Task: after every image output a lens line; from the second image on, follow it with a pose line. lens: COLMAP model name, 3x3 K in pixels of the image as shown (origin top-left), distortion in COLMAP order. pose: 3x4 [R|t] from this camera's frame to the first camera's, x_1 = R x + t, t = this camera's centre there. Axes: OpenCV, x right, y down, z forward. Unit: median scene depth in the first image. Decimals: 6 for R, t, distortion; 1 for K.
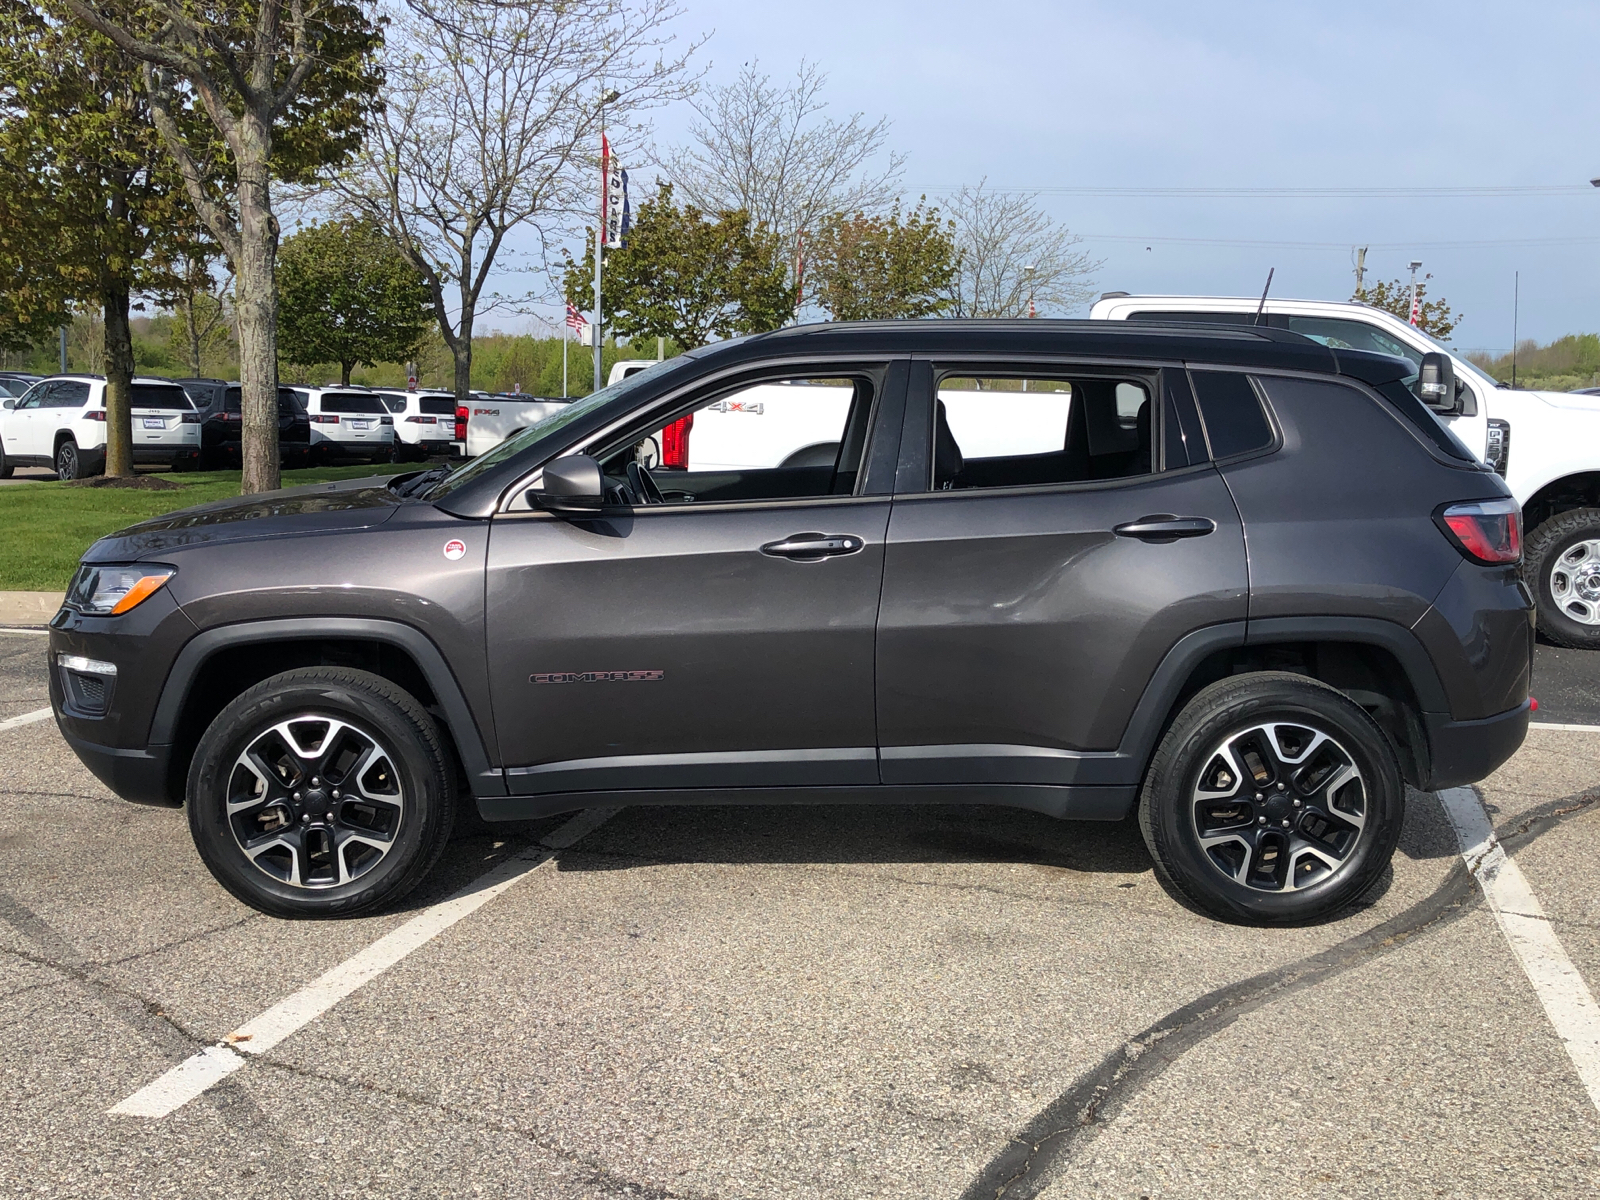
lens RADIAL K [[1685.6, 0, 792.3], [0, 1685.6, 613.1], [0, 0, 1]] dist [0.015159, 0.000000]
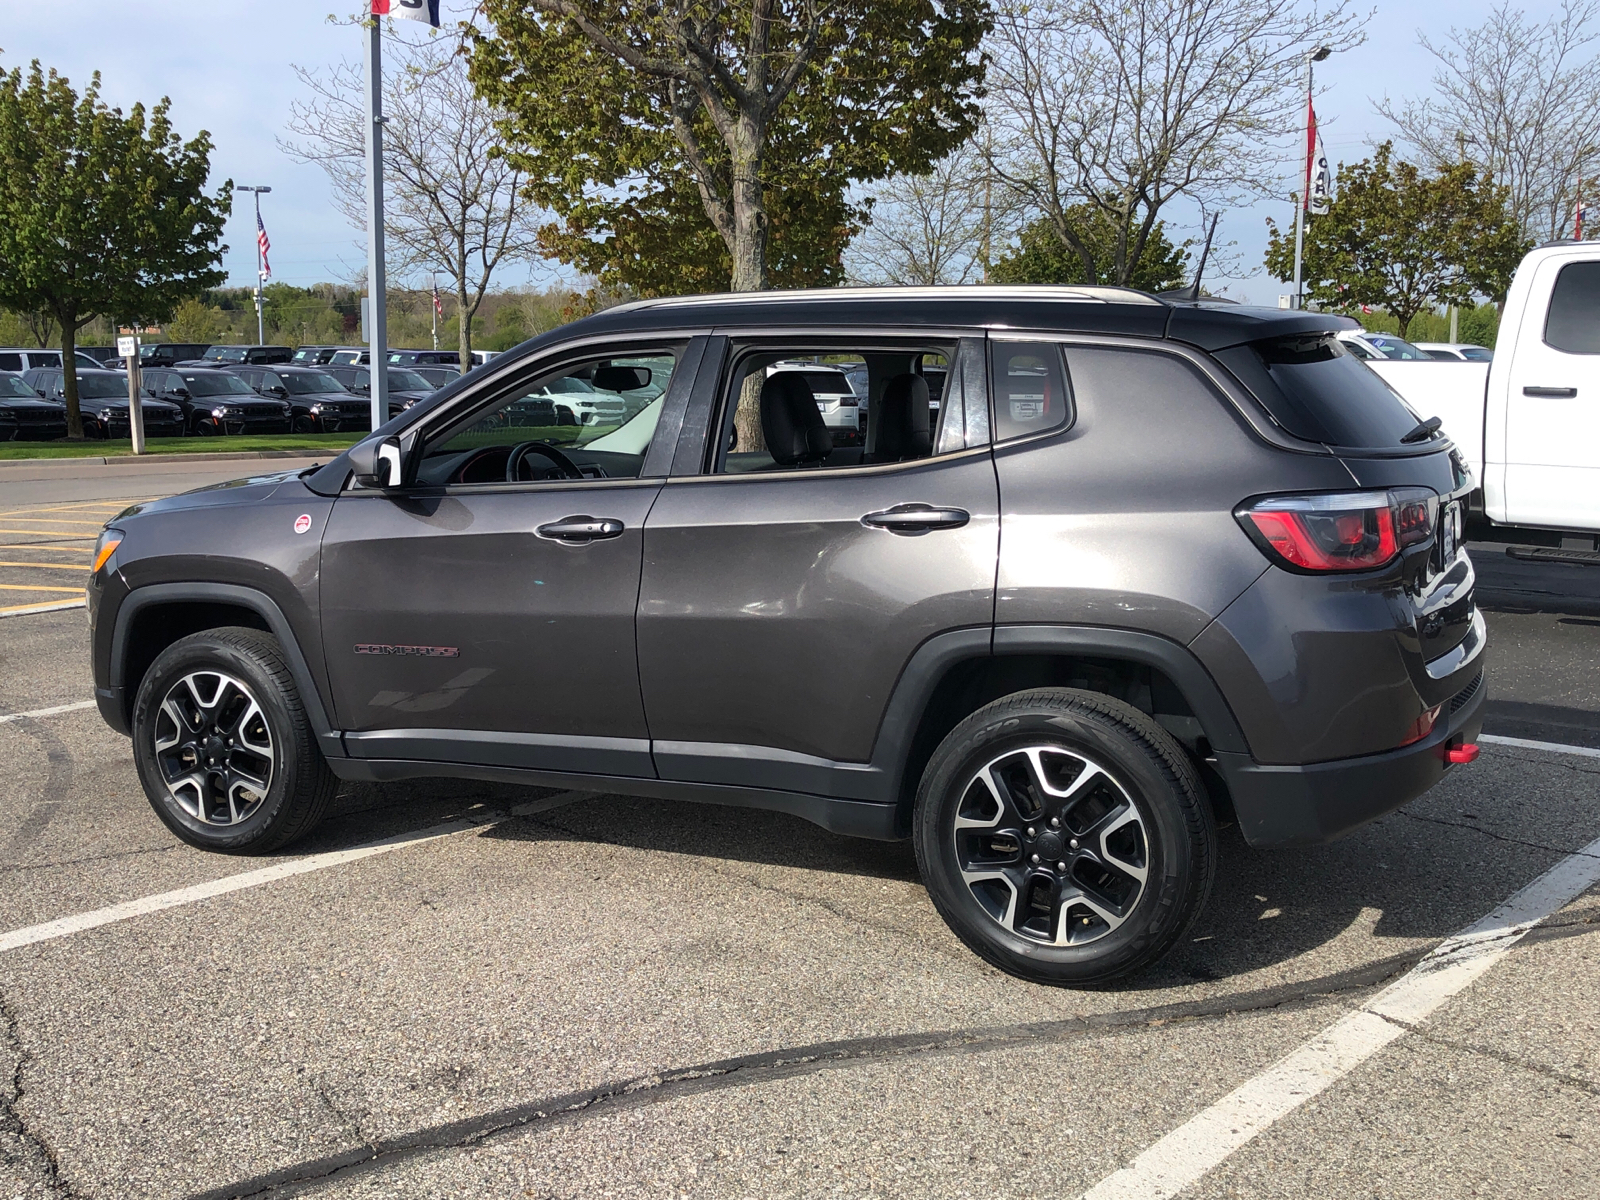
lens RADIAL K [[1685.6, 0, 790.2], [0, 1685.6, 603.8], [0, 0, 1]] dist [0.015159, 0.000000]
pose [[0.889874, 0.043243, -0.454151, 0.556317], [-0.040019, 0.999059, 0.016714, -0.017231], [0.454447, 0.003301, 0.890768, 0.177159]]
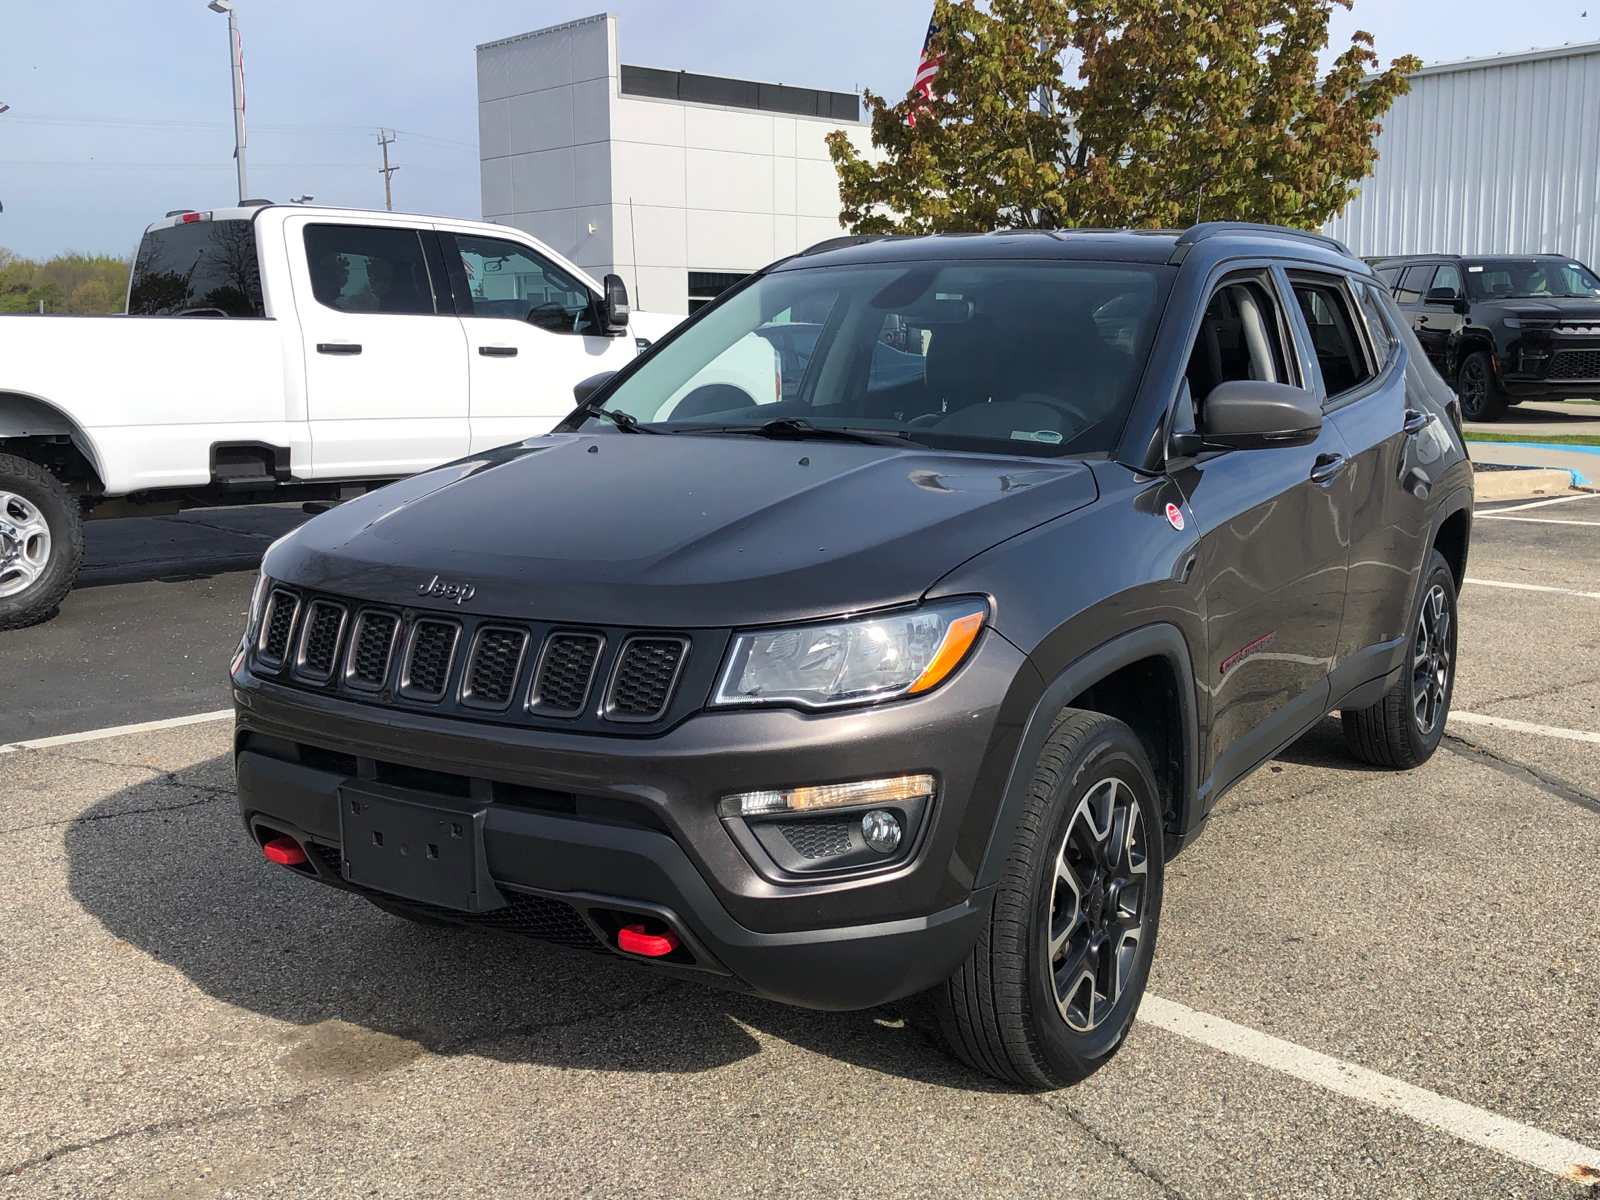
lens RADIAL K [[1685.6, 0, 808.1], [0, 1685.6, 602.1], [0, 0, 1]] dist [0.015159, 0.000000]
pose [[0.550121, -0.151915, 0.821151, -0.893209], [0.125332, 0.987196, 0.098669, -0.091744], [-0.825626, 0.048636, 0.562117, 0.700098]]
